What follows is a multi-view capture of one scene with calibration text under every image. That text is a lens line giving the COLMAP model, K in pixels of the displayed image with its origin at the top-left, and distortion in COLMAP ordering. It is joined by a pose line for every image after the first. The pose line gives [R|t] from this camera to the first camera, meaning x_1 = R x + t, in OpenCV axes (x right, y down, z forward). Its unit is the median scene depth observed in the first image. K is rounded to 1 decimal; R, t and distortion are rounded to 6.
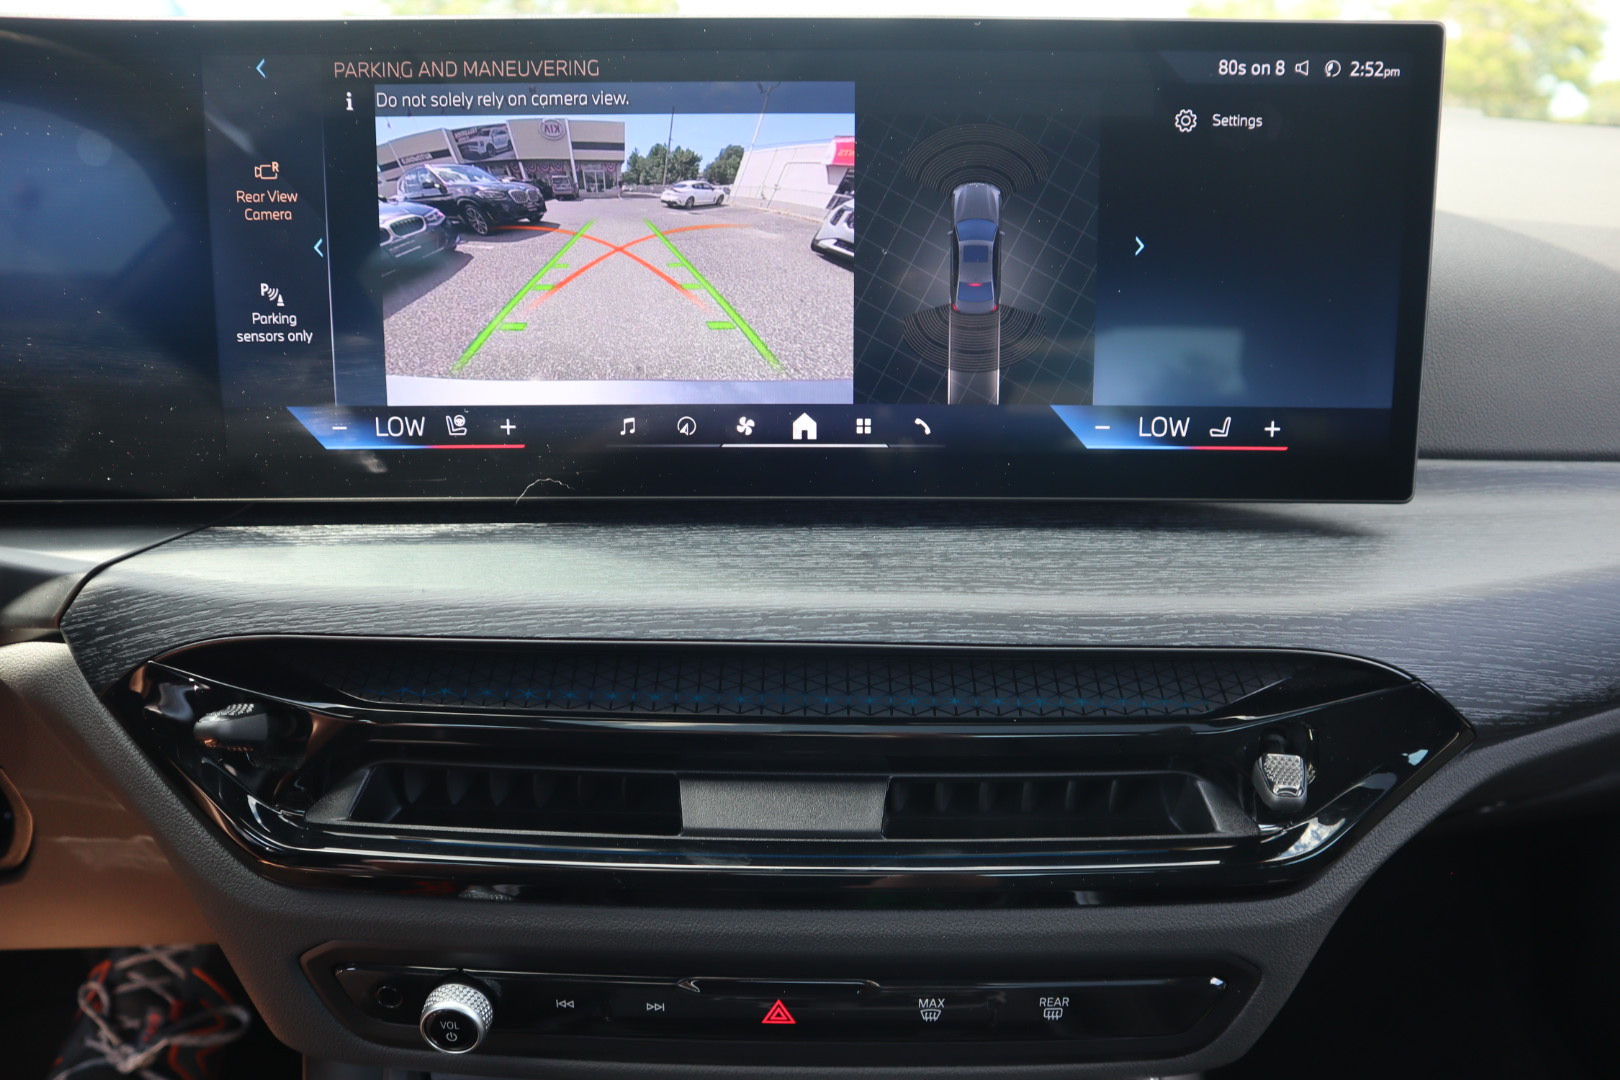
lens RADIAL K [[1118.5, 0, 809.2], [0, 1118.5, 538.6], [0, 0, 1]] dist [-0.113933, 0.069784]
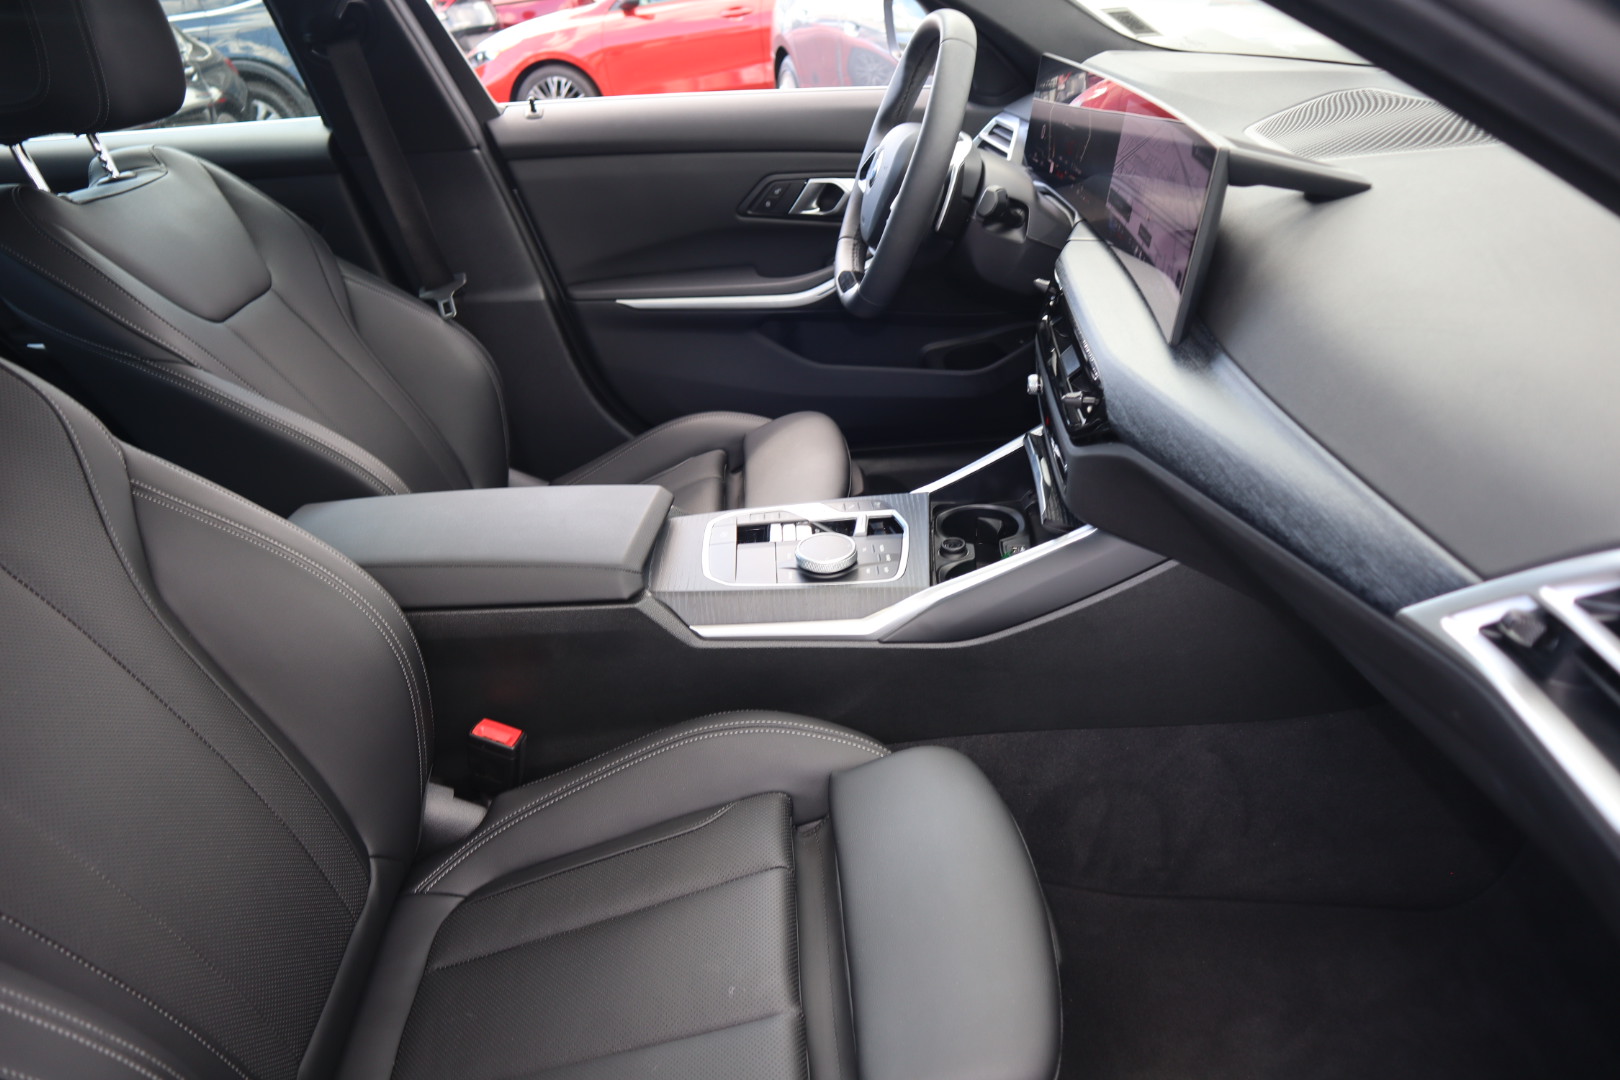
lens RADIAL K [[1118.5, 0, 817.2], [0, 1118.5, 532.3], [0, 0, 1]] dist [-0.113933, 0.069784]
pose [[-0.084845, 0.462479, -0.882561, 3.073773], [-0.258492, 0.845213, 0.467758, -0.645702], [0.962280, 0.267822, 0.047834, 0.268887]]
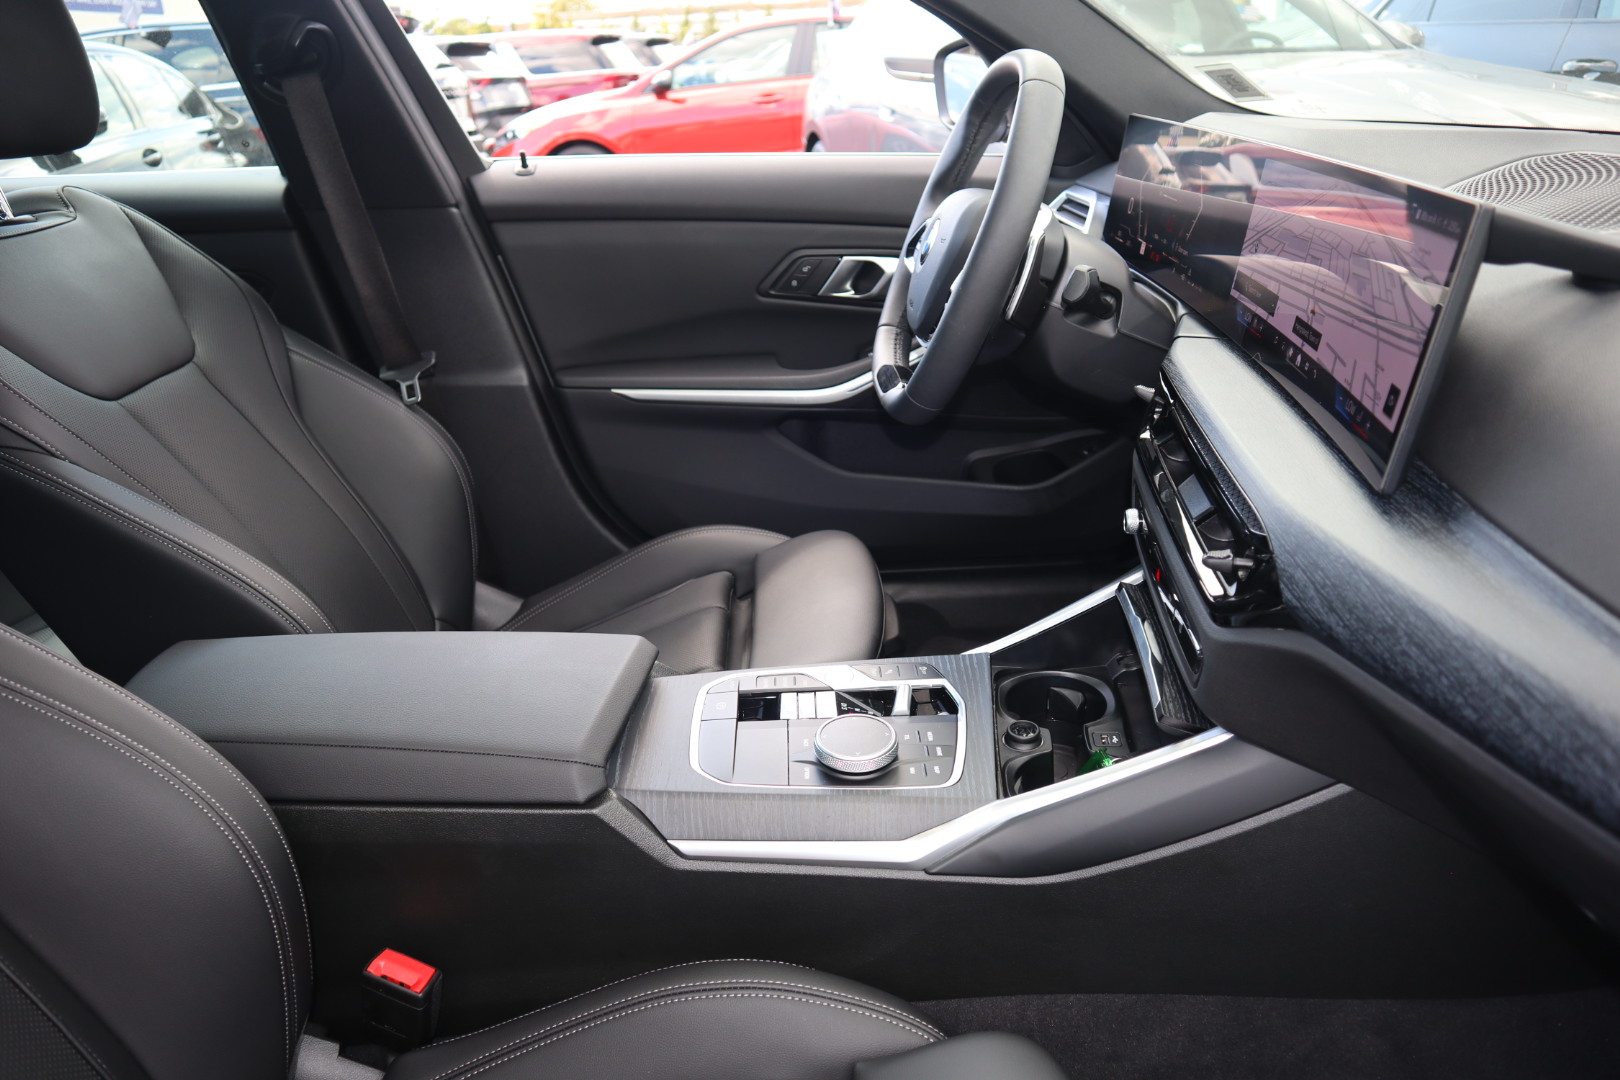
lens RADIAL K [[1118.5, 0, 821.5], [0, 1118.5, 537.6], [0, 0, 1]] dist [-0.113933, 0.069784]
pose [[-0.108474, 0.393078, -0.913085, 2.248751], [-0.284934, 0.867673, 0.407378, -0.418976], [0.952390, 0.304358, 0.017881, 0.215721]]
